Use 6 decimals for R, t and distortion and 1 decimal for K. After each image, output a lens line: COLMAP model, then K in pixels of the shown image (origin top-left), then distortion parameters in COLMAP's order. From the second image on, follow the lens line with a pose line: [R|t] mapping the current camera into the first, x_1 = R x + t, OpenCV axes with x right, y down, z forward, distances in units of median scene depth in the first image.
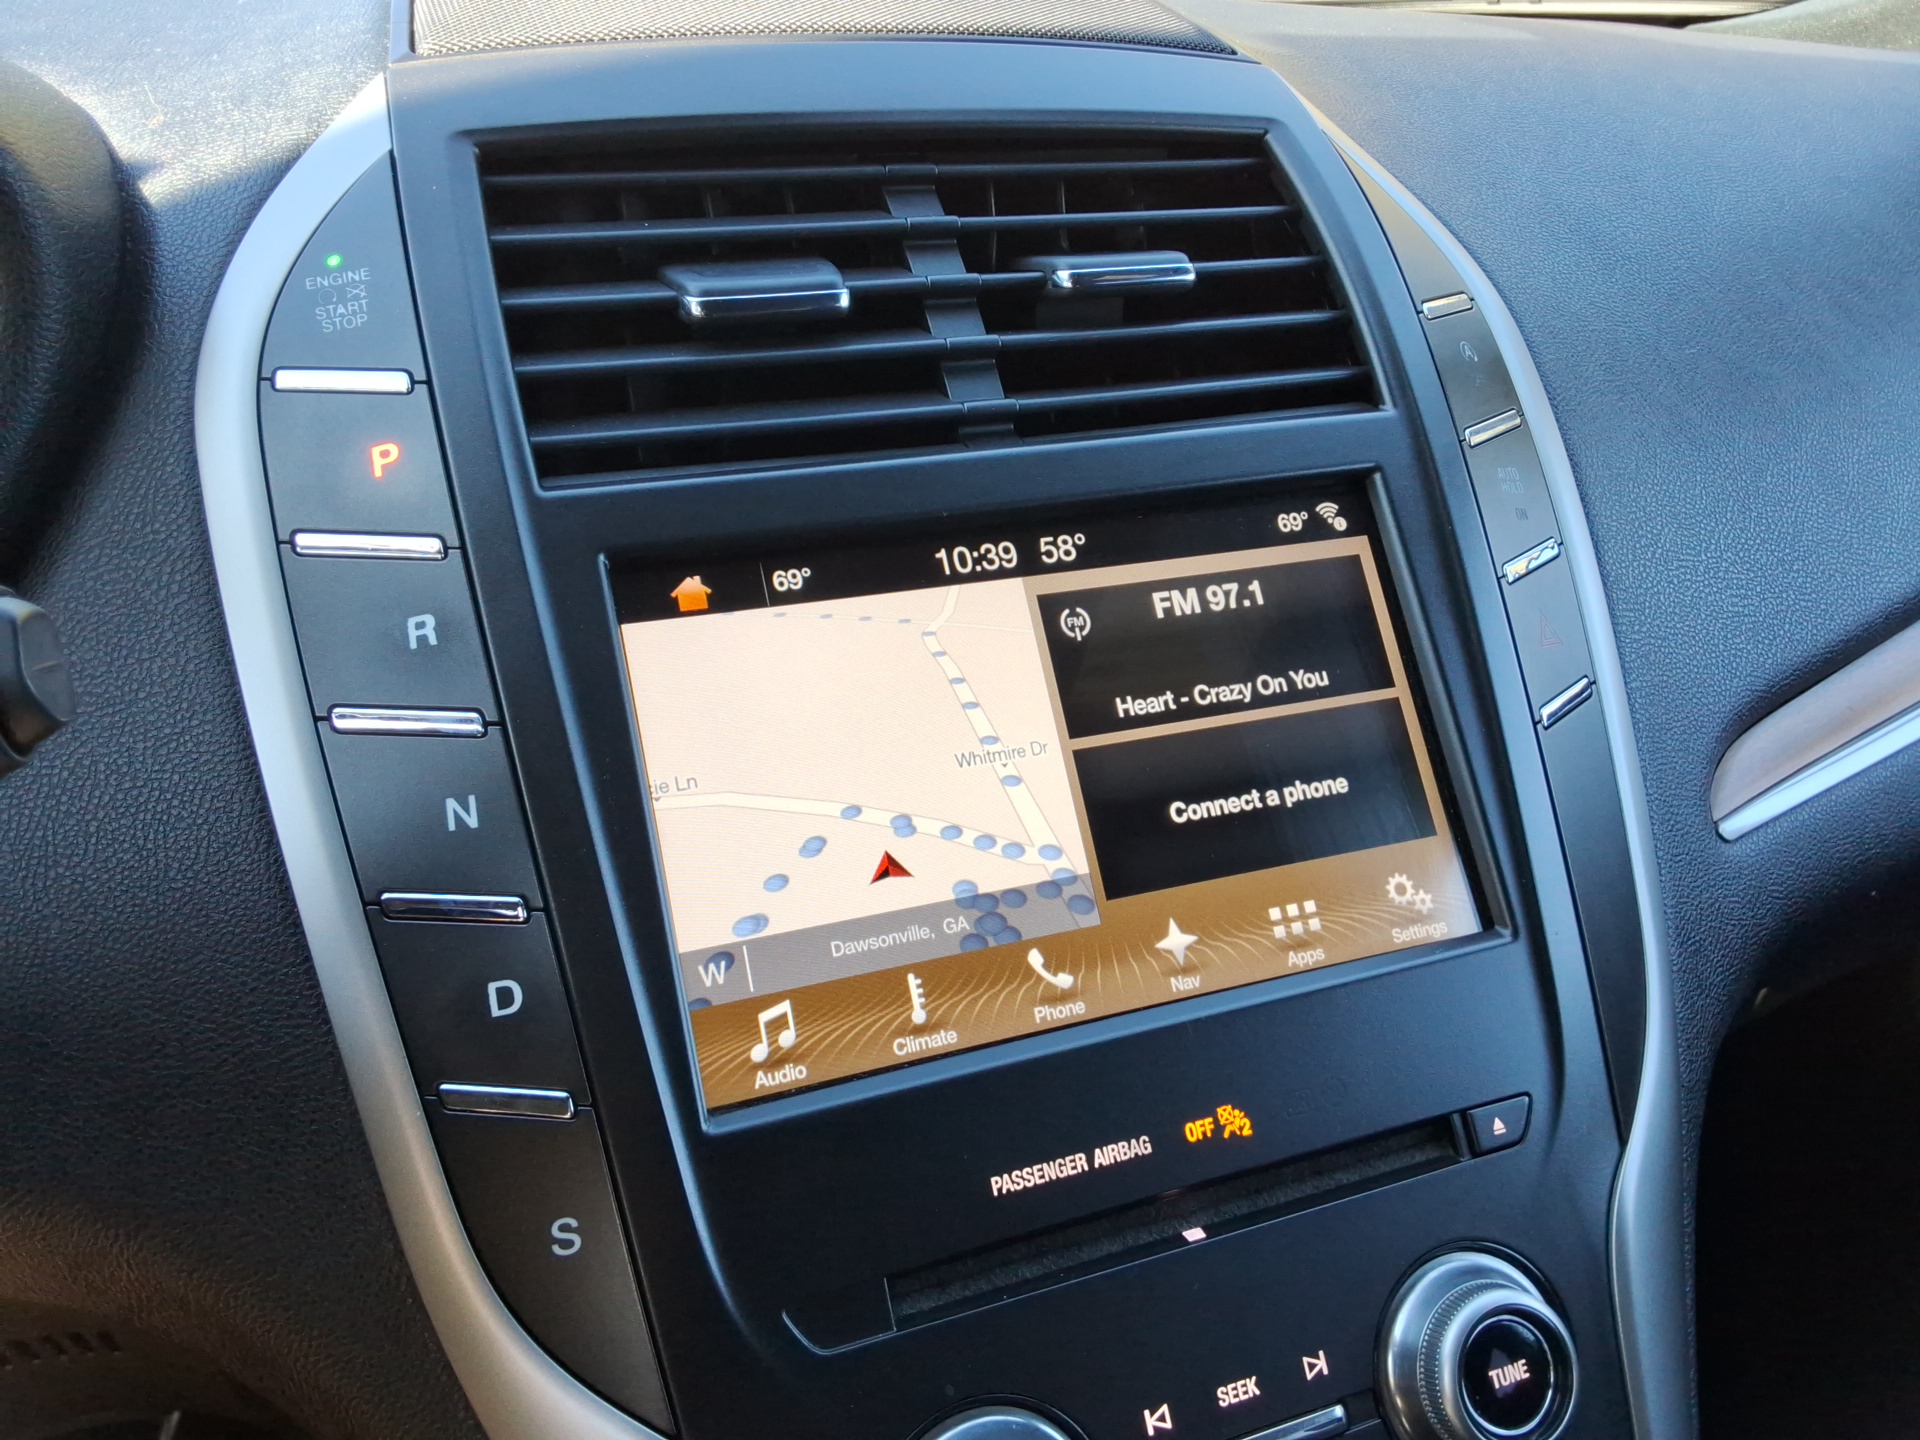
lens RADIAL K [[1544.8, 0, 968.9], [0, 1544.8, 703.0], [0, 0, 1]] dist [0.104985, -0.159313]
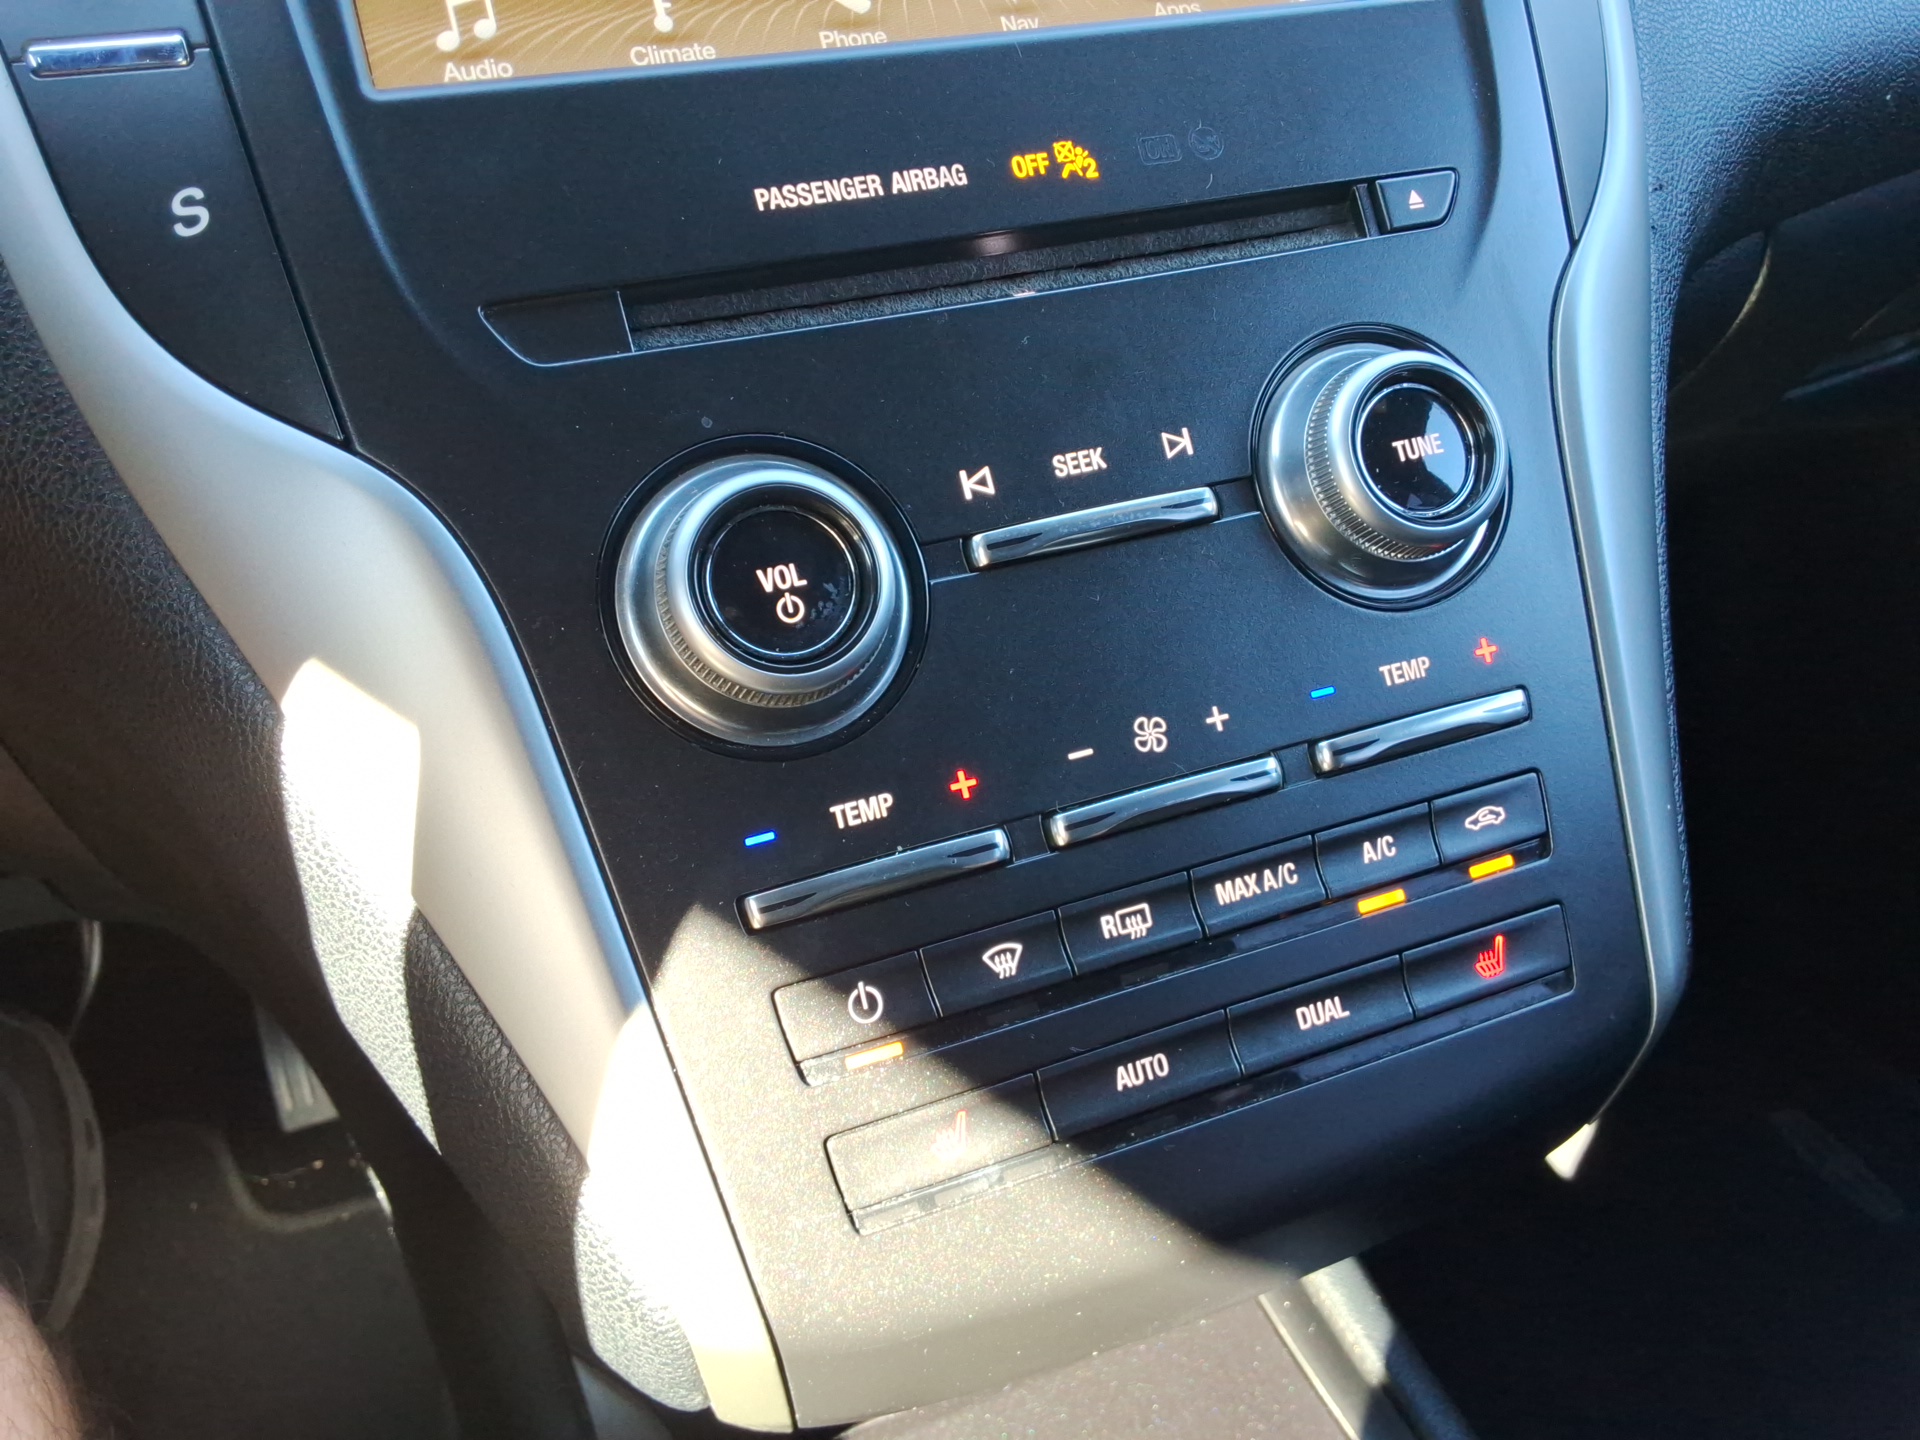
lens RADIAL K [[1614.5, 0, 958.7], [0, 1614.5, 719.9], [0, 0, 1]] dist [0.051266, -0.035534]
pose [[0.999083, -0.041150, -0.011809, 0.106988], [0.042296, 0.991418, 0.123699, 0.437714], [0.006617, -0.124085, 0.992250, 0.142402]]
